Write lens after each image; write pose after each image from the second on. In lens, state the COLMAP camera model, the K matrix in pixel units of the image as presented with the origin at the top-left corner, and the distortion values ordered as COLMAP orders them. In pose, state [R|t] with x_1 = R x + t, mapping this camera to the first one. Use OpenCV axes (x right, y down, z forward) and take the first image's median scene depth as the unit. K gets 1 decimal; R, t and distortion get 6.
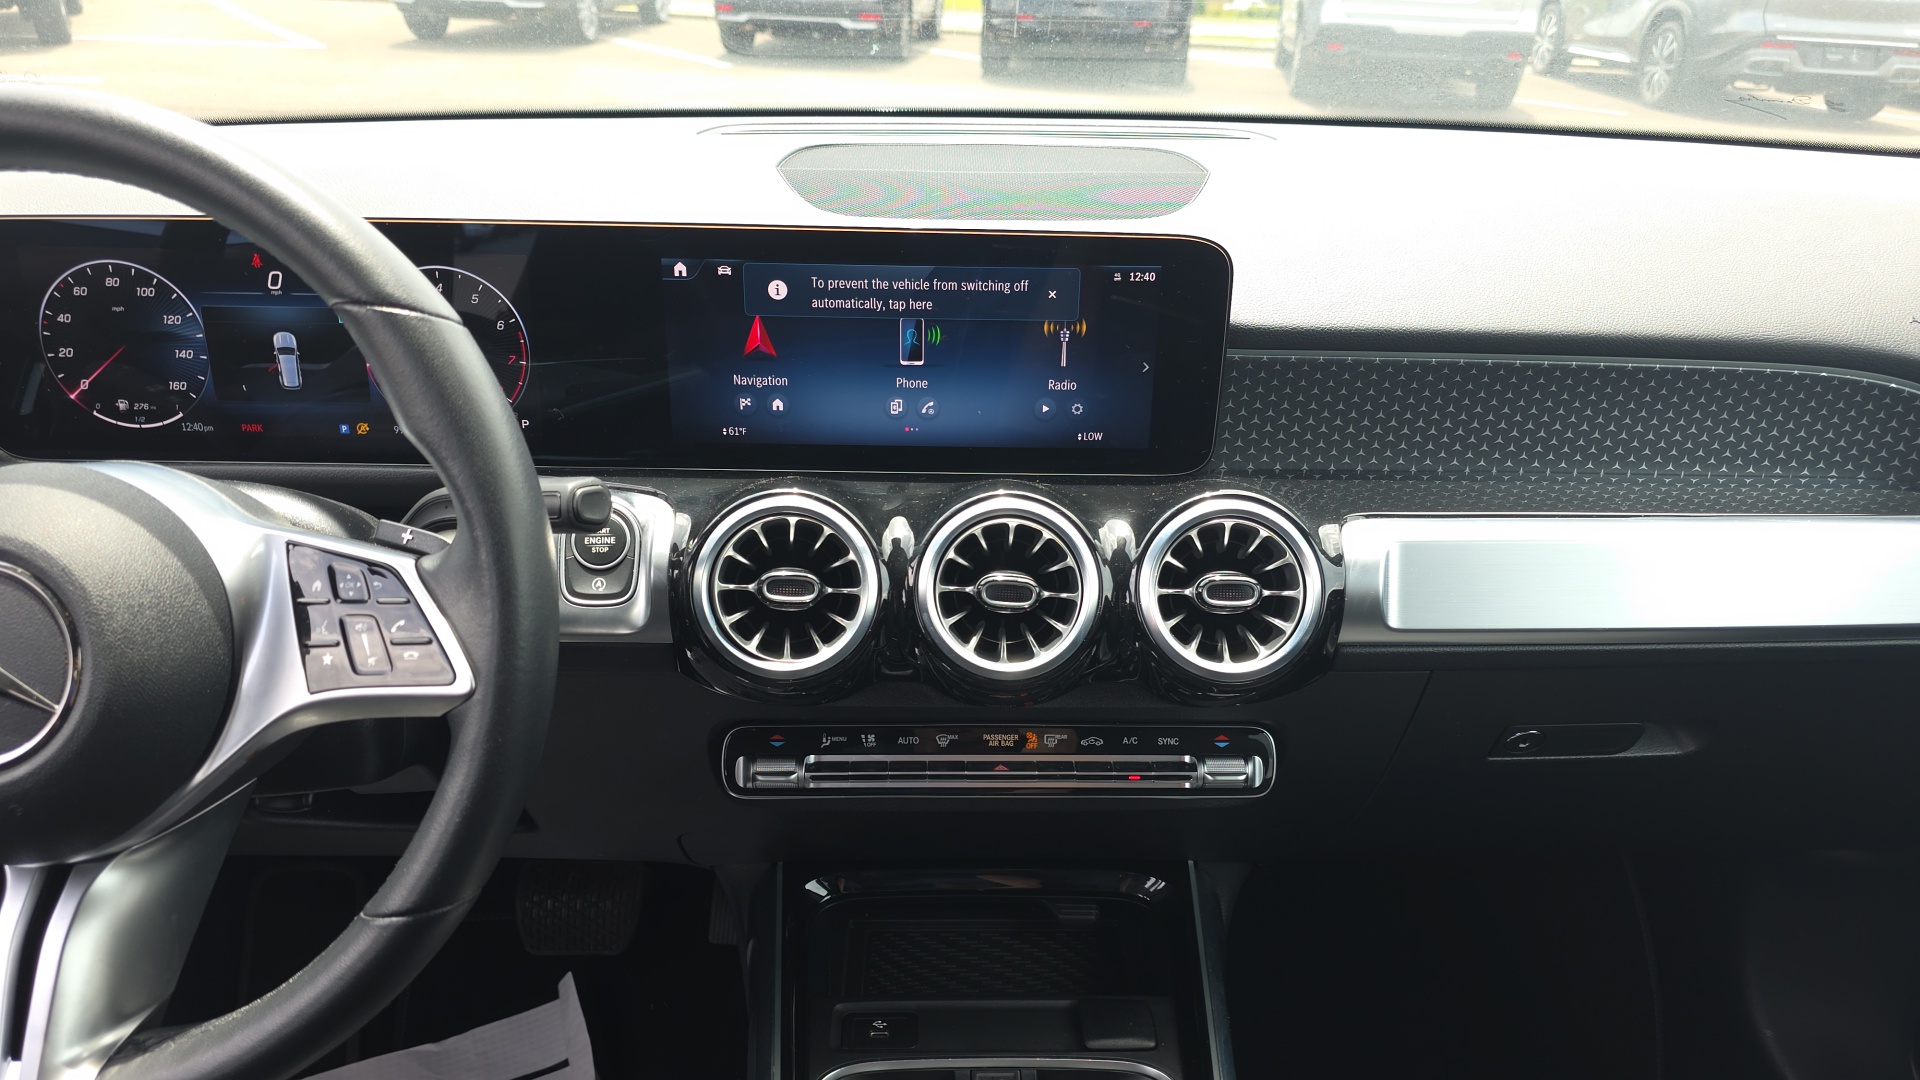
lens RADIAL K [[1294.9, 0, 969.7], [0, 1294.9, 547.4], [0, 0, 1]] dist [0.046324, -0.048081]
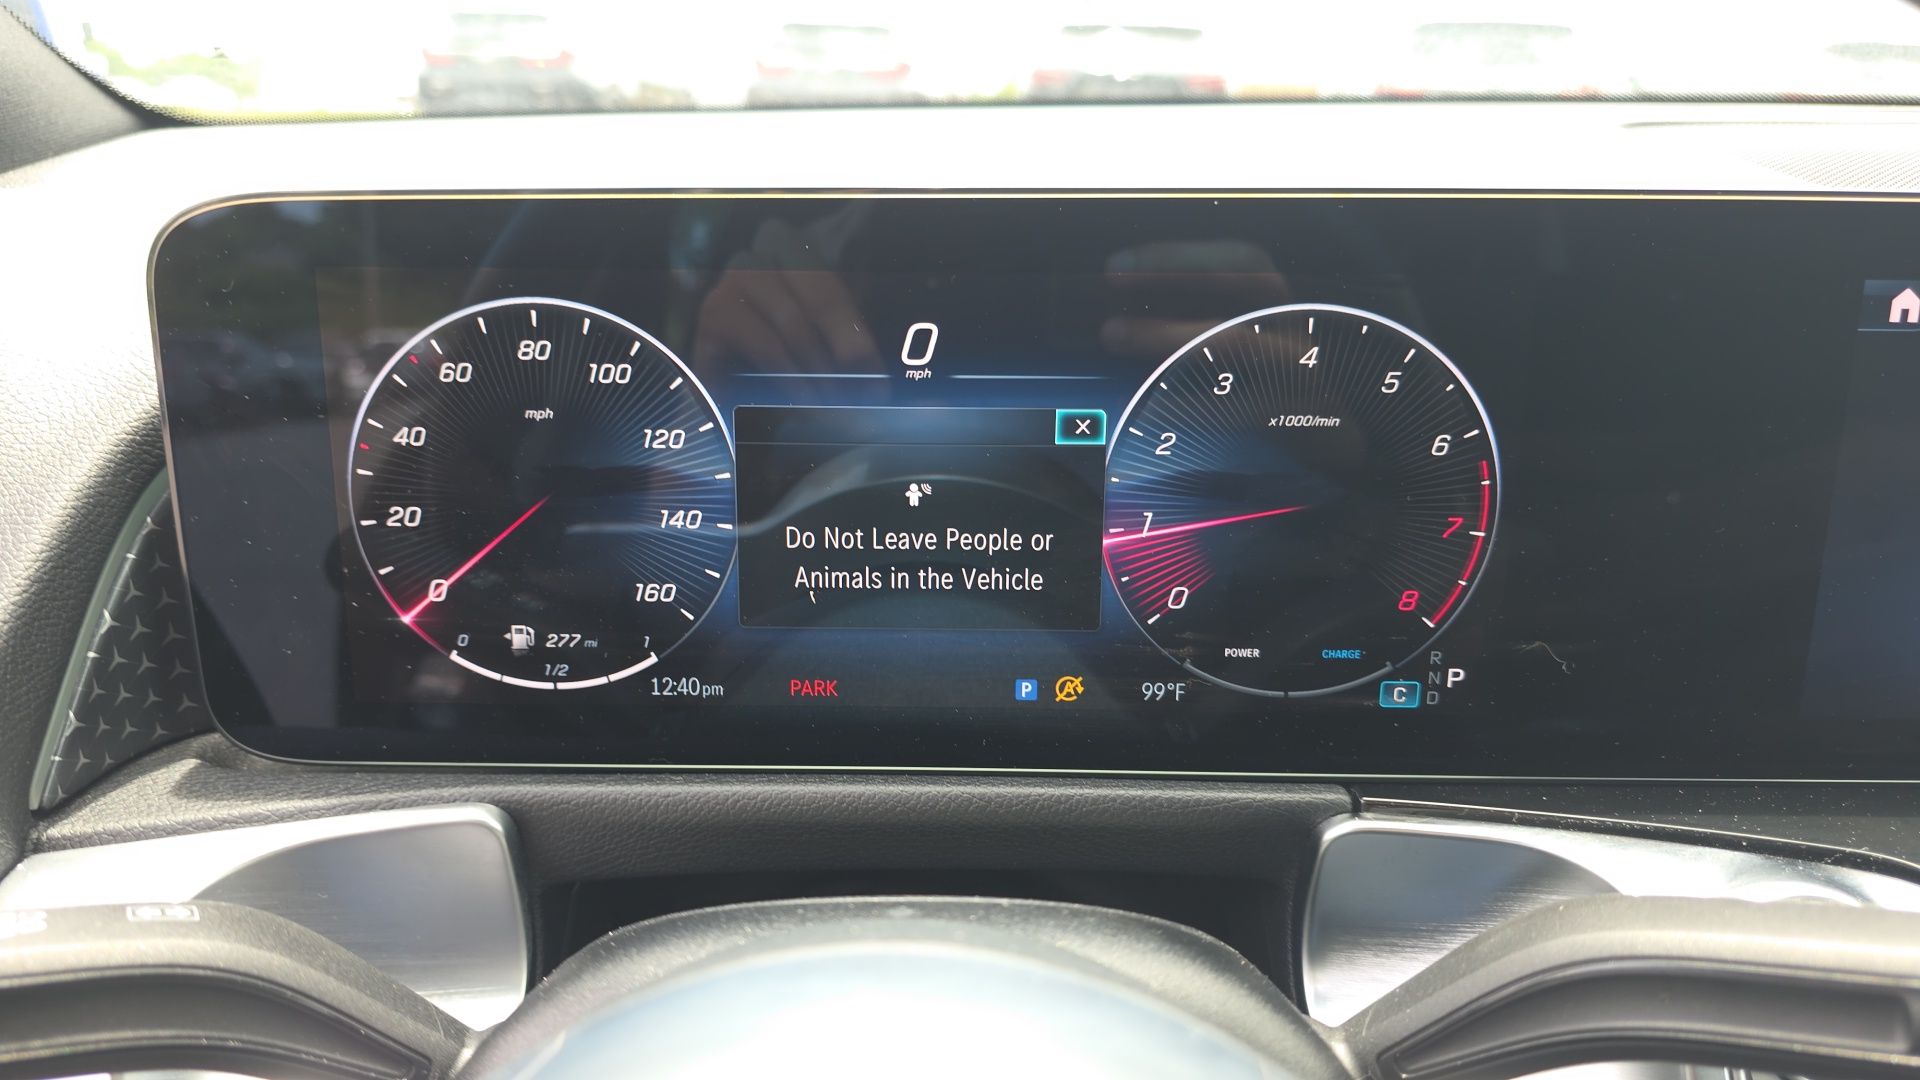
lens RADIAL K [[1294.9, 0, 935.4], [0, 1294.9, 535.1], [0, 0, 1]] dist [0.046324, -0.048081]
pose [[0.999672, -0.004011, -0.025295, -0.507192], [0.001180, 0.993827, -0.110932, -0.095965], [0.025584, 0.110866, 0.993506, 0.585603]]
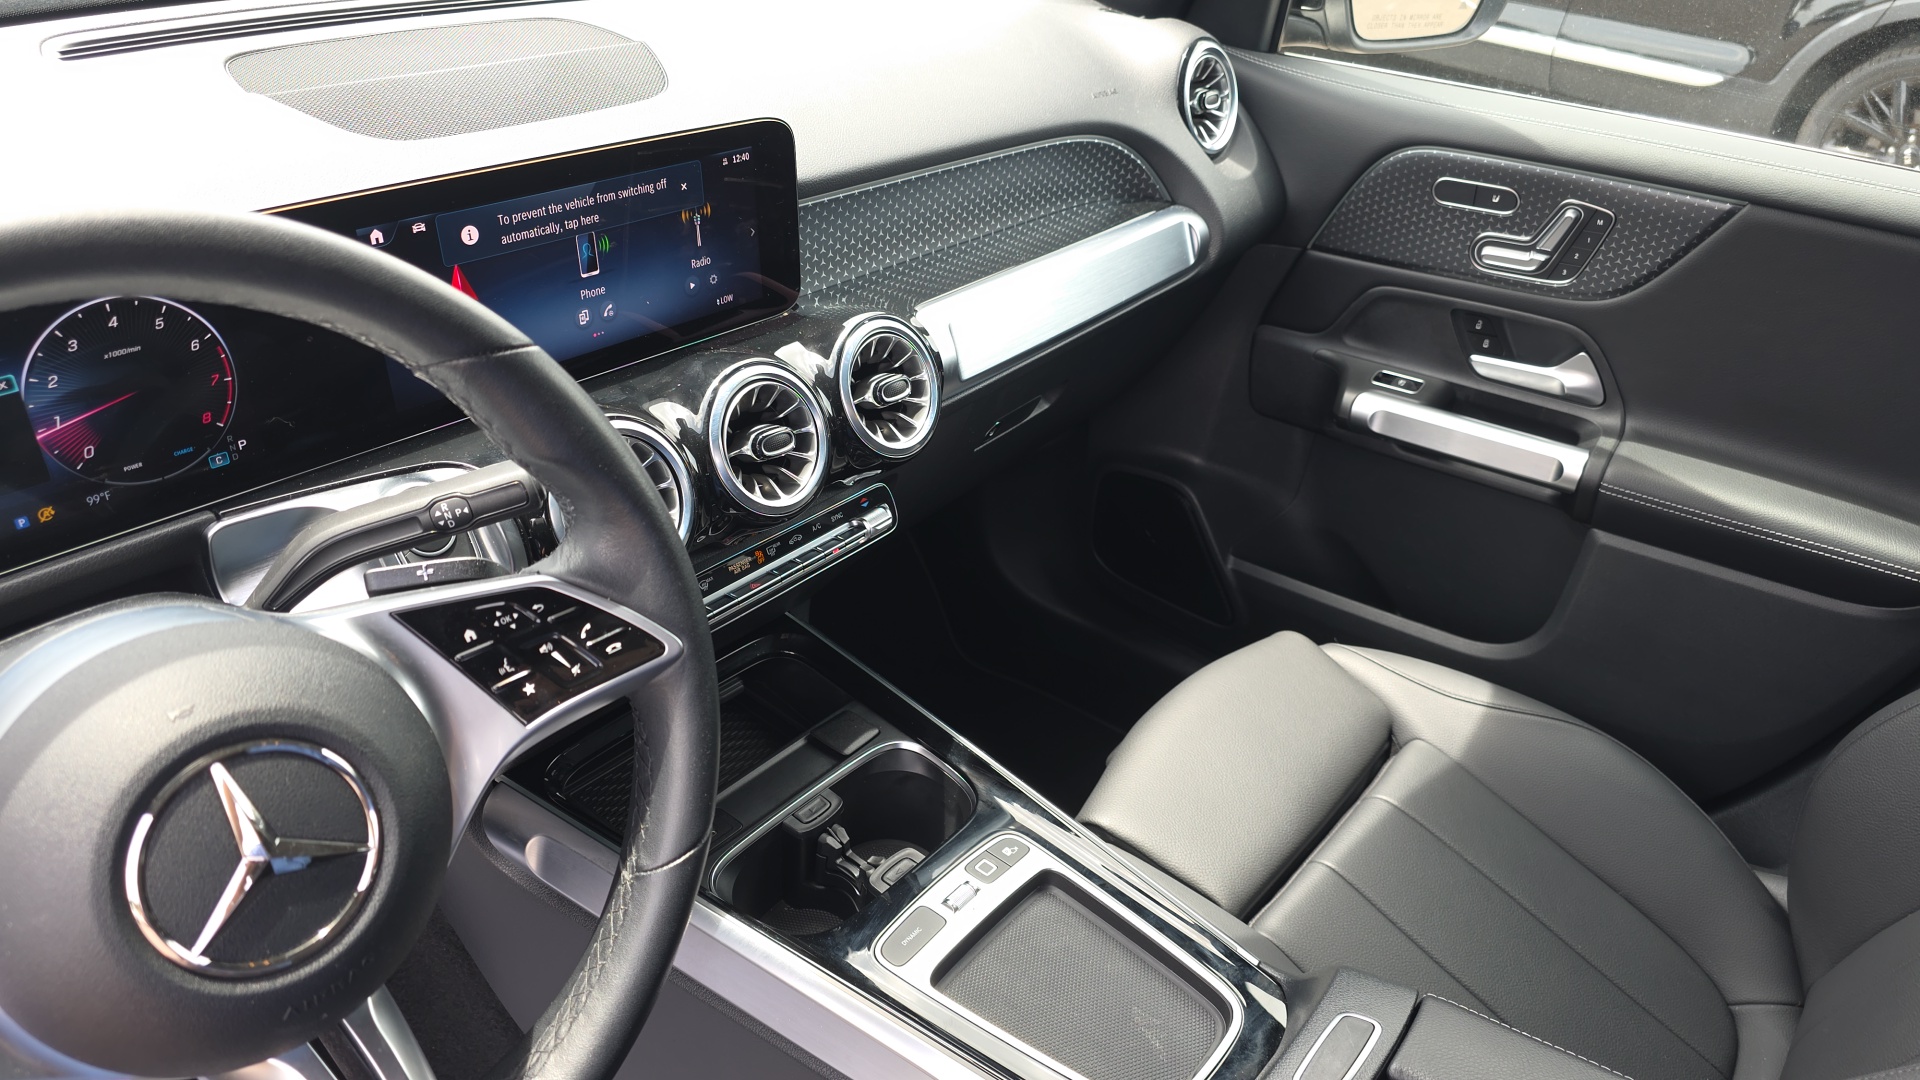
lens RADIAL K [[1294.9, 0, 949.6], [0, 1294.9, 559.6], [0, 0, 1]] dist [0.046324, -0.048081]
pose [[0.648586, -0.384404, 0.656940, -0.660562], [0.248909, 0.922761, 0.294205, -0.168639], [-0.719292, -0.027299, 0.694171, 0.021091]]
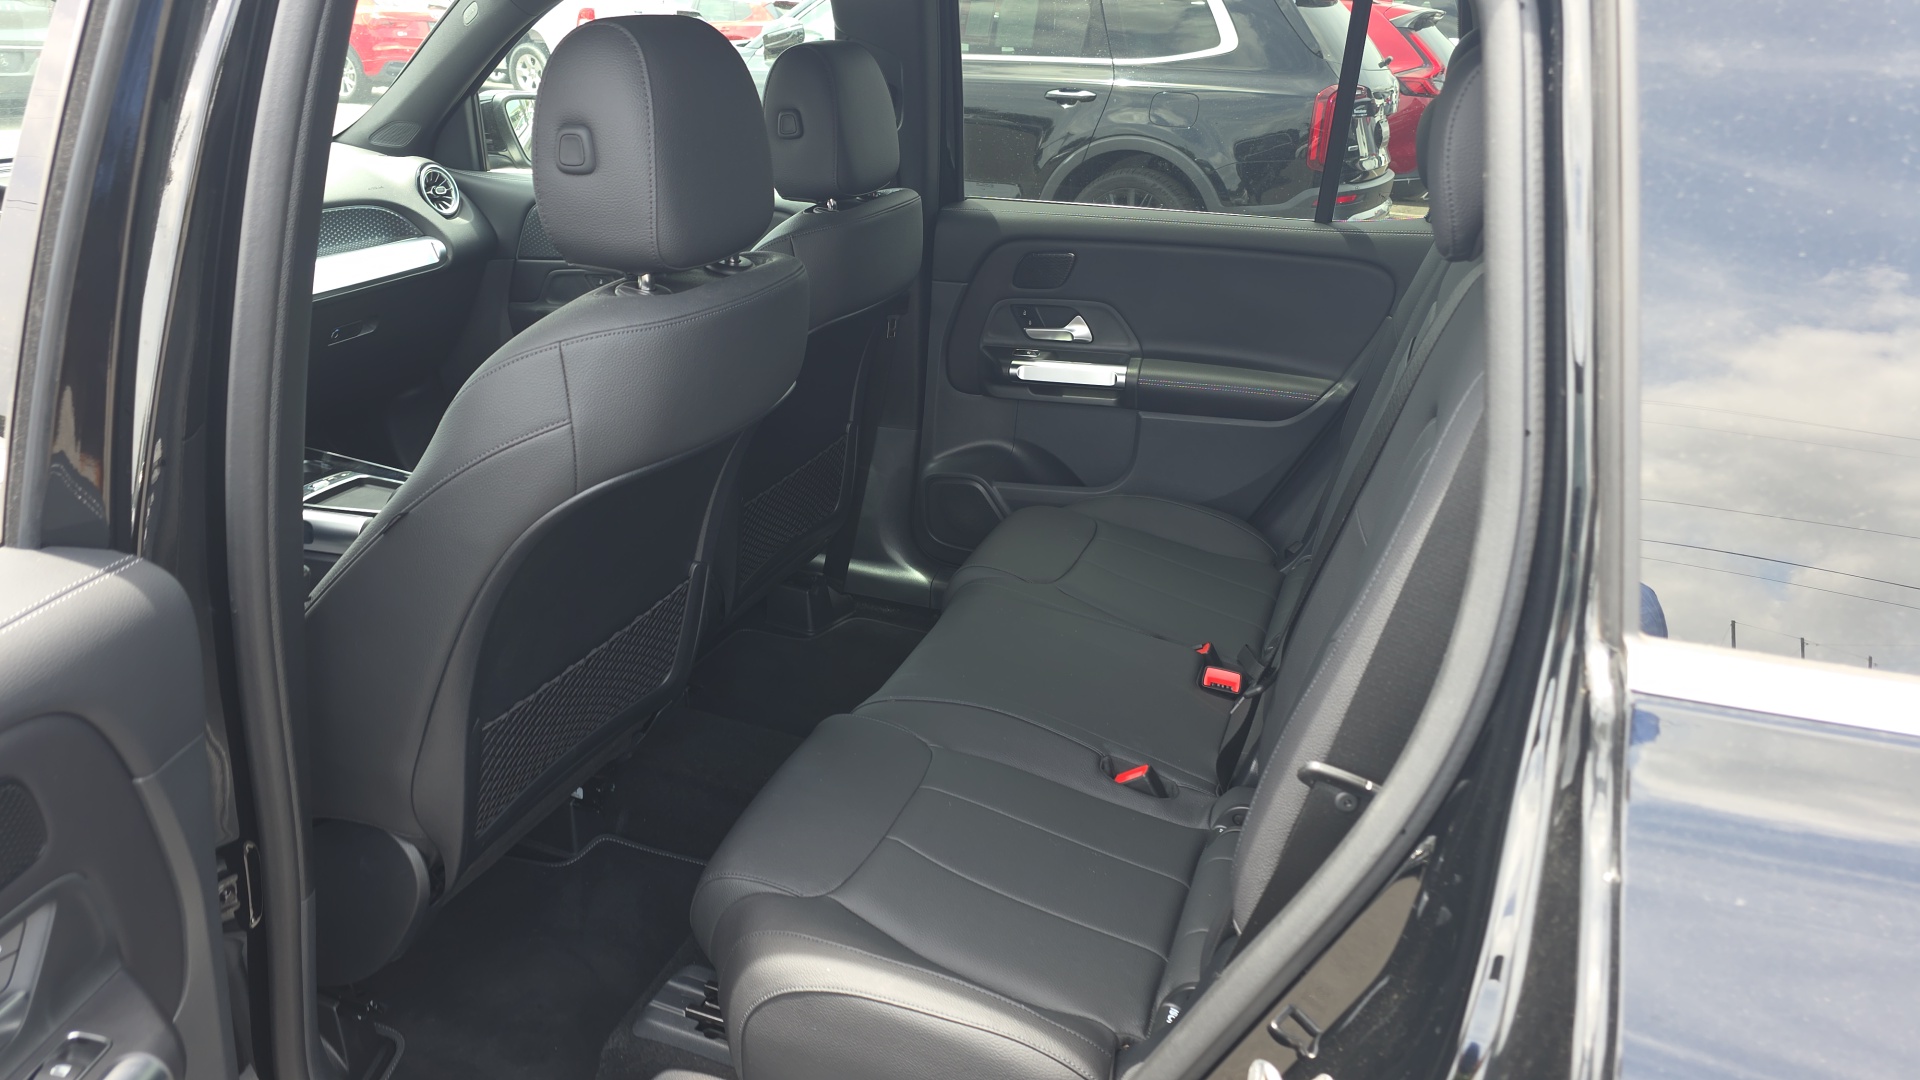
lens RADIAL K [[1294.9, 0, 951.5], [0, 1294.9, 525.9], [0, 0, 1]] dist [0.046324, -0.048081]
pose [[0.363493, -0.356285, 0.860775, -2.047693], [0.360969, 0.905663, 0.222433, 0.428336], [-0.858822, 0.229860, 0.457810, -1.727716]]
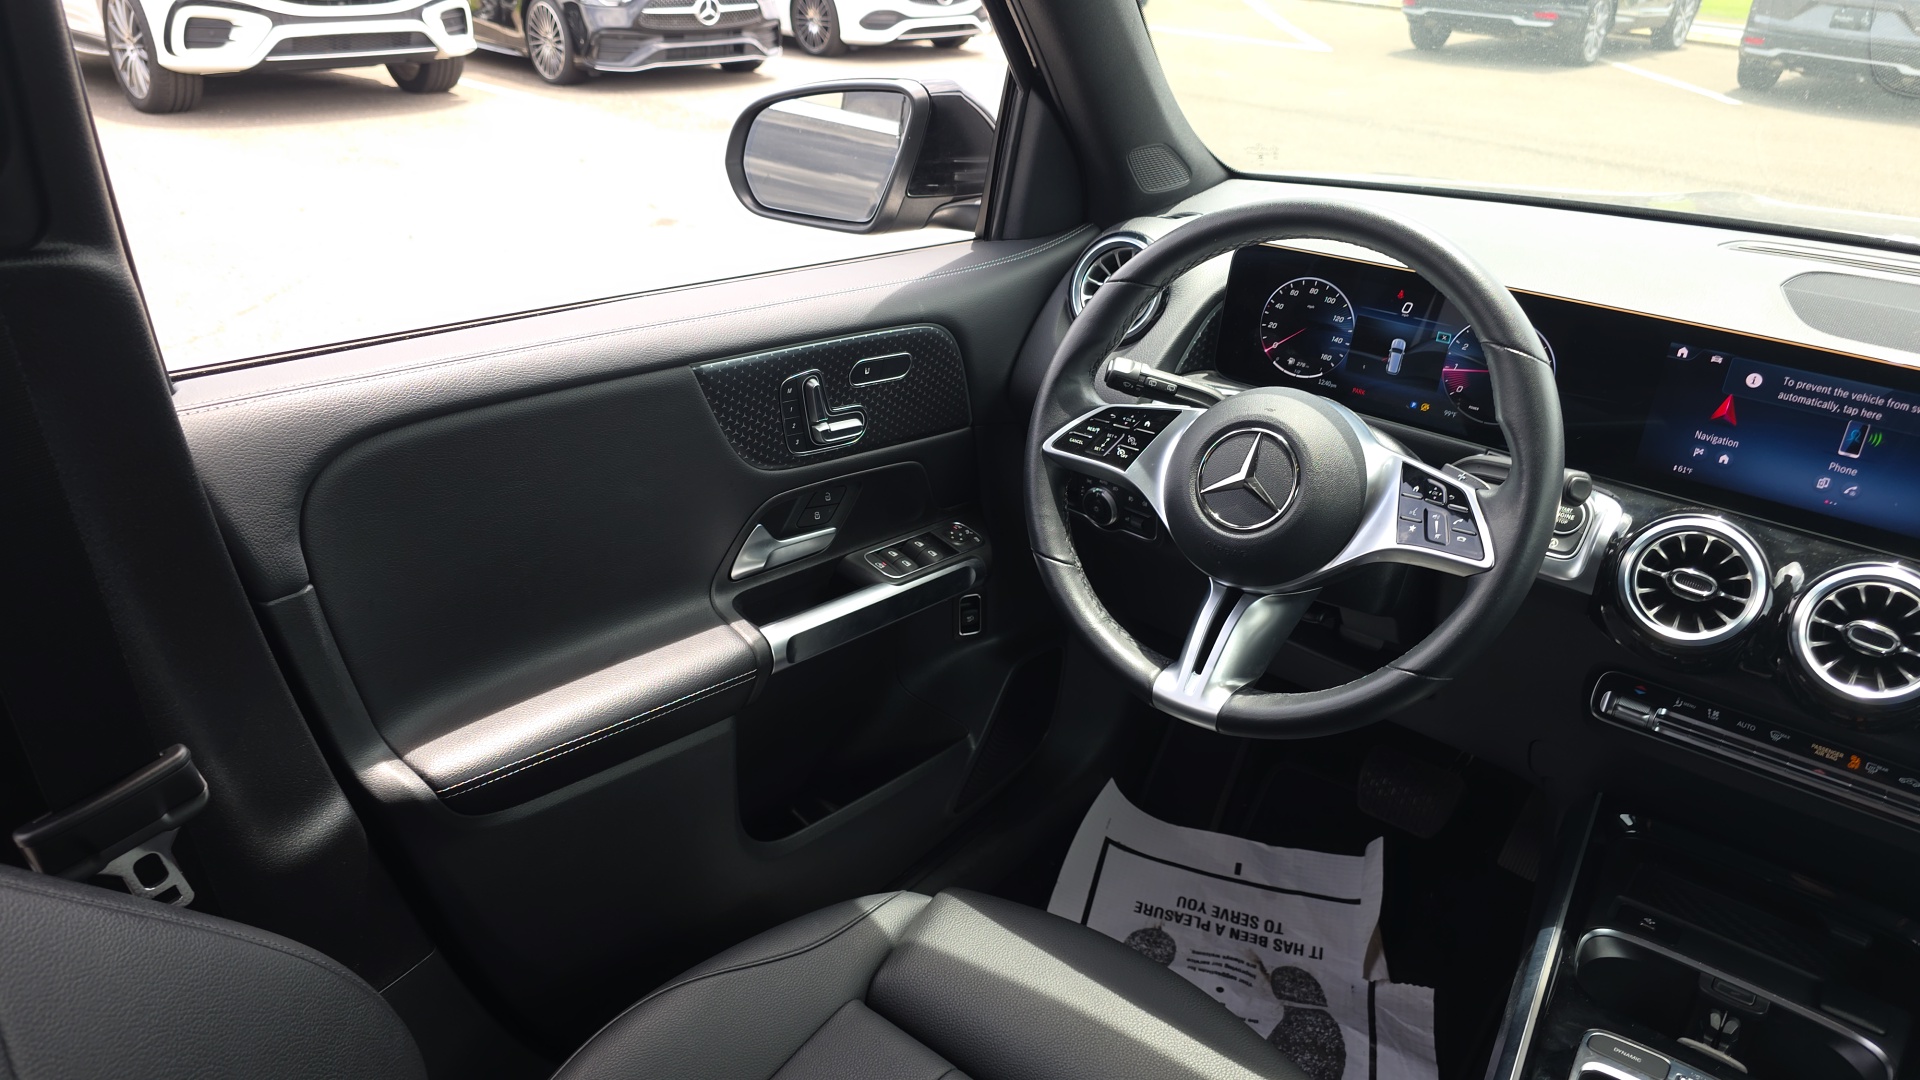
lens RADIAL K [[1294.9, 0, 950.7], [0, 1294.9, 524.7], [0, 0, 1]] dist [0.046324, -0.048081]
pose [[0.768639, 0.286072, -0.572151, 0.036009], [-0.295473, 0.952072, 0.079086, 0.090499], [0.567353, 0.108267, 0.816327, -0.604250]]
